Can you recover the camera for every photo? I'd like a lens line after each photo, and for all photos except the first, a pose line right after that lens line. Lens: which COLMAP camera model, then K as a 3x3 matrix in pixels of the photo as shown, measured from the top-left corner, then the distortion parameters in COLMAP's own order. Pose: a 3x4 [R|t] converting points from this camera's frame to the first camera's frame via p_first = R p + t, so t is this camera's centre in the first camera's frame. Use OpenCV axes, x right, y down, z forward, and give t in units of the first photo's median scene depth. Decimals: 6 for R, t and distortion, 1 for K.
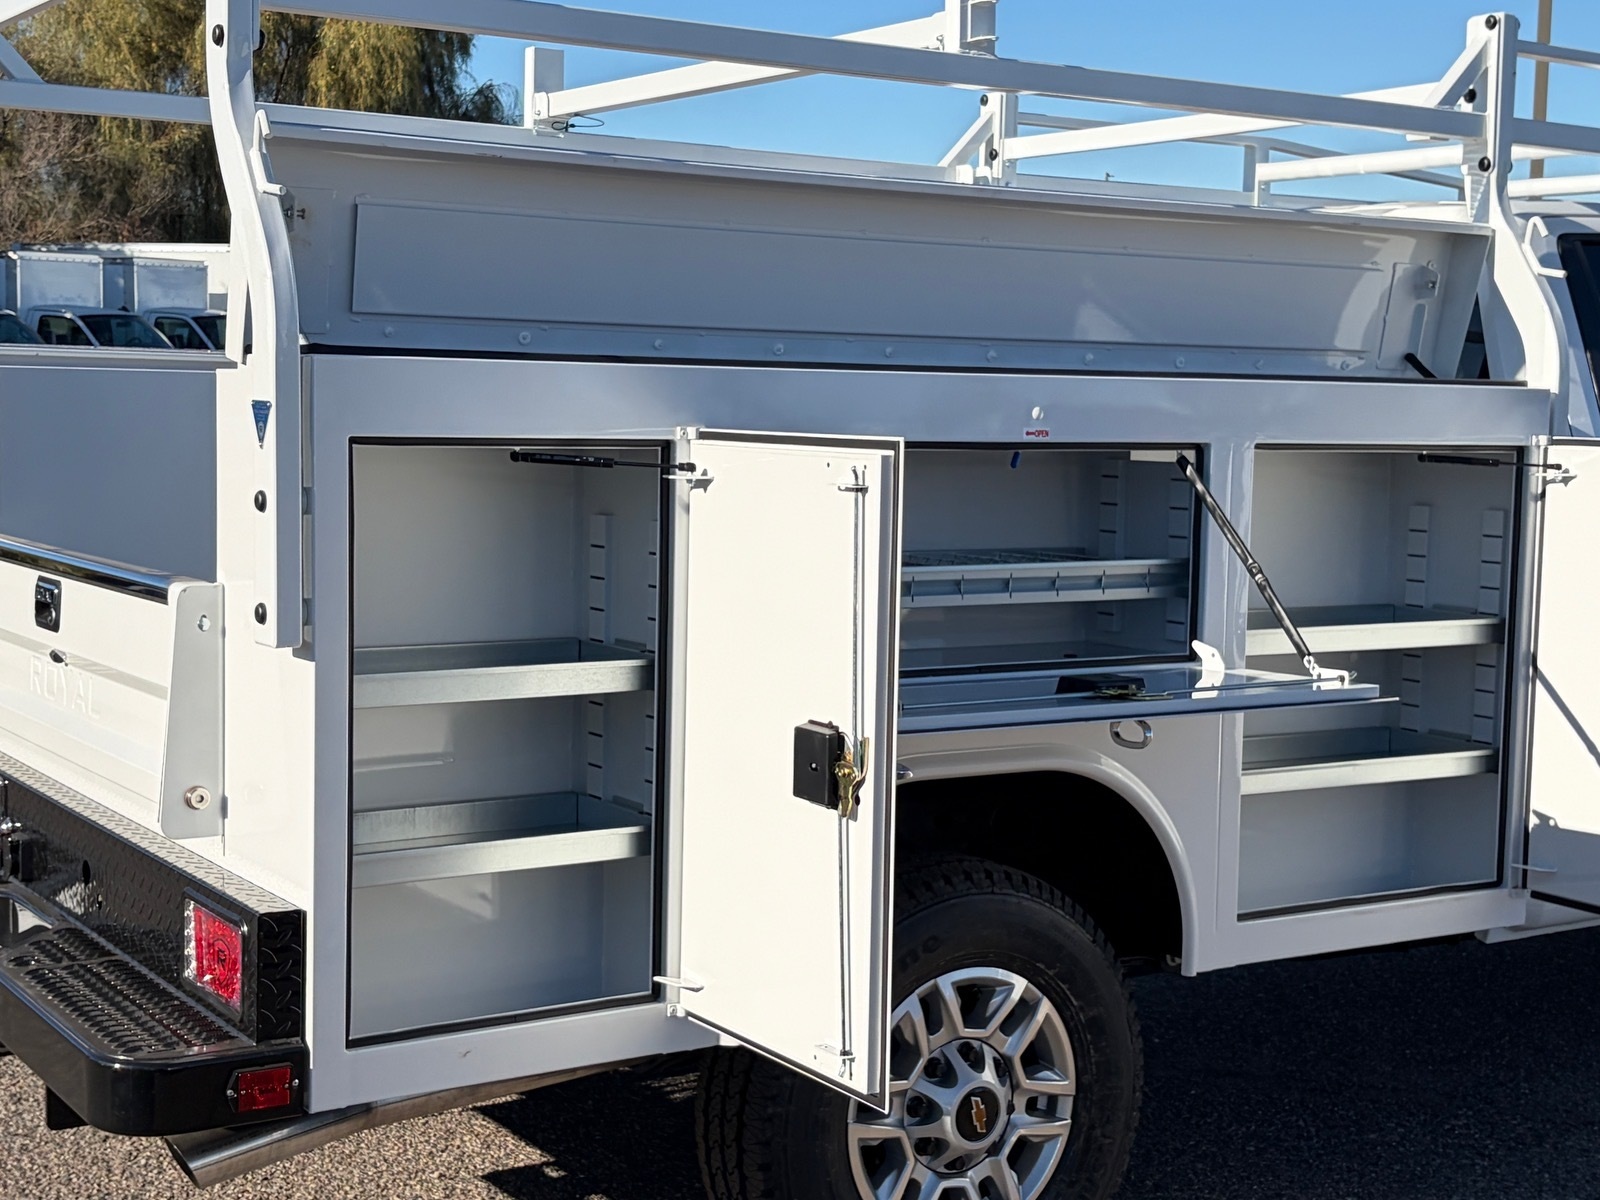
lens RADIAL K [[2354.8, 0, 800.0], [0, 2354.8, 600.0], [0, 0, 1]] dist [0.169139, -0.632911]
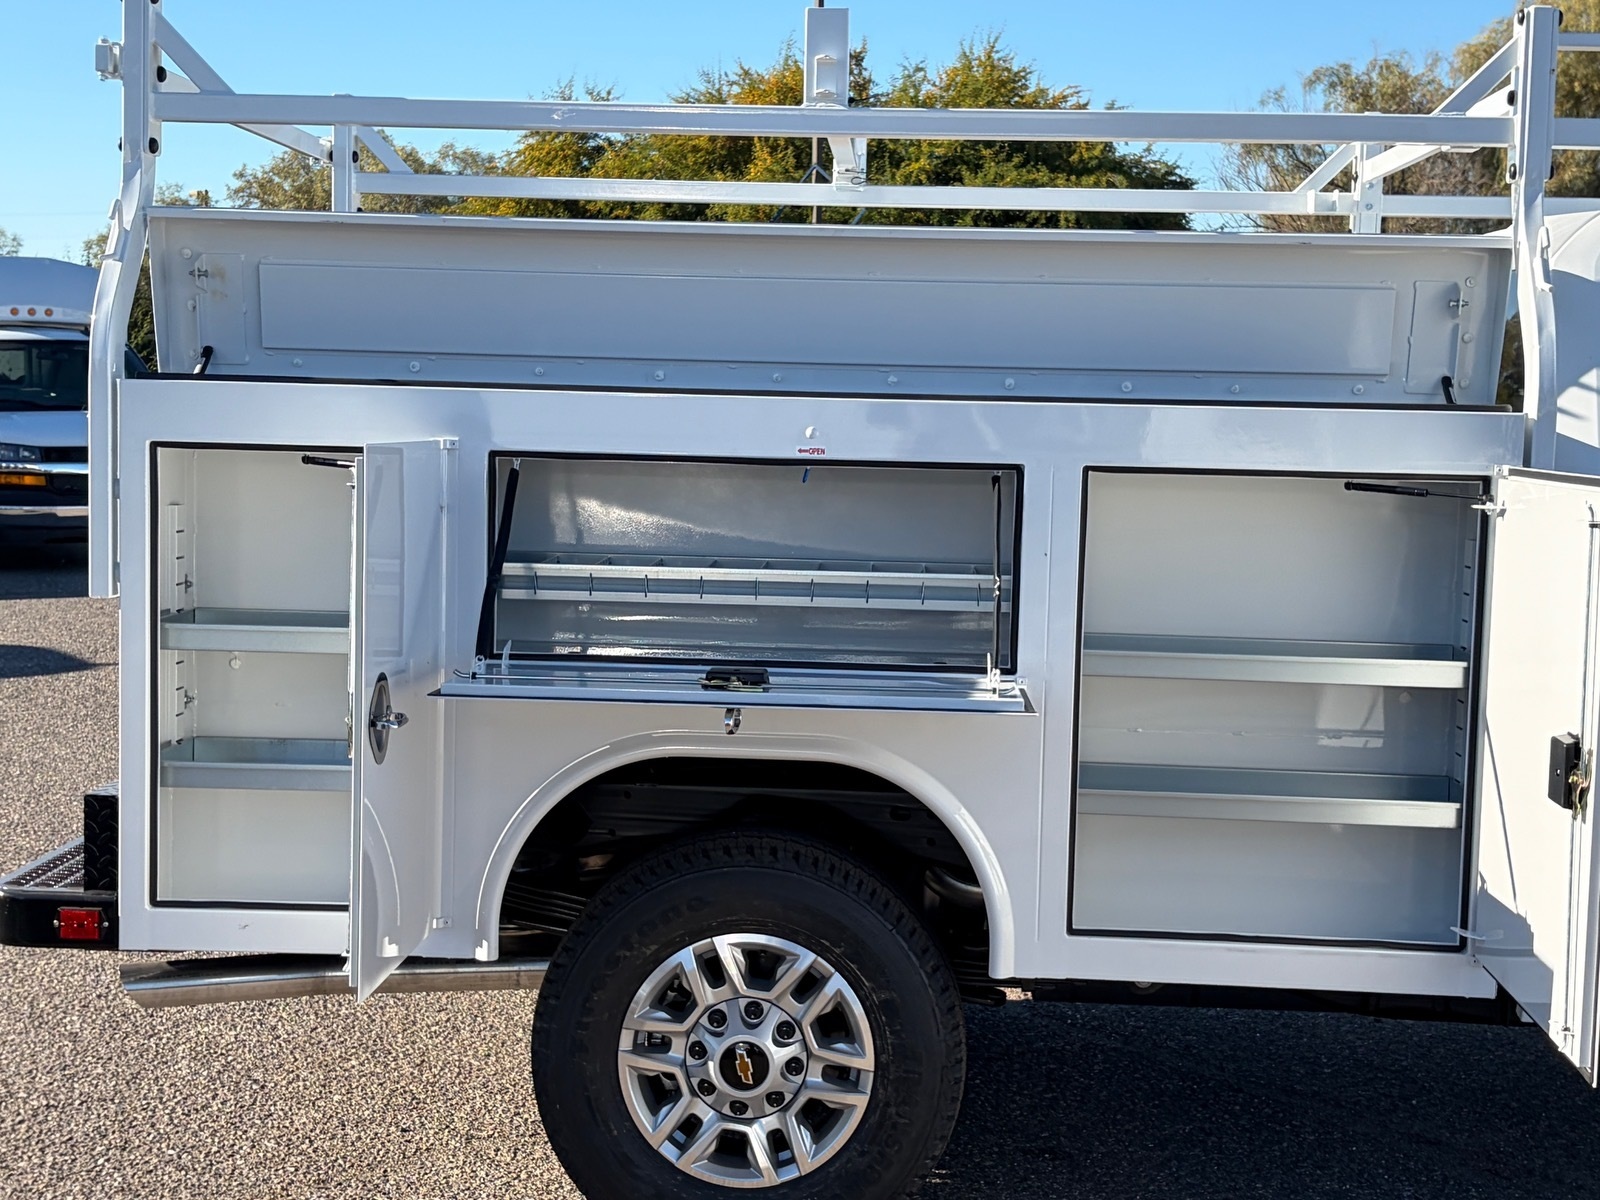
lens RADIAL K [[2354.8, 0, 800.0], [0, 2354.8, 600.0], [0, 0, 1]] dist [0.169139, -0.632911]
pose [[0.810347, 0.047882, -0.583991, 0.707176], [-0.057975, 0.998317, 0.001406, -0.002758], [0.583075, 0.032717, 0.811759, 0.109334]]
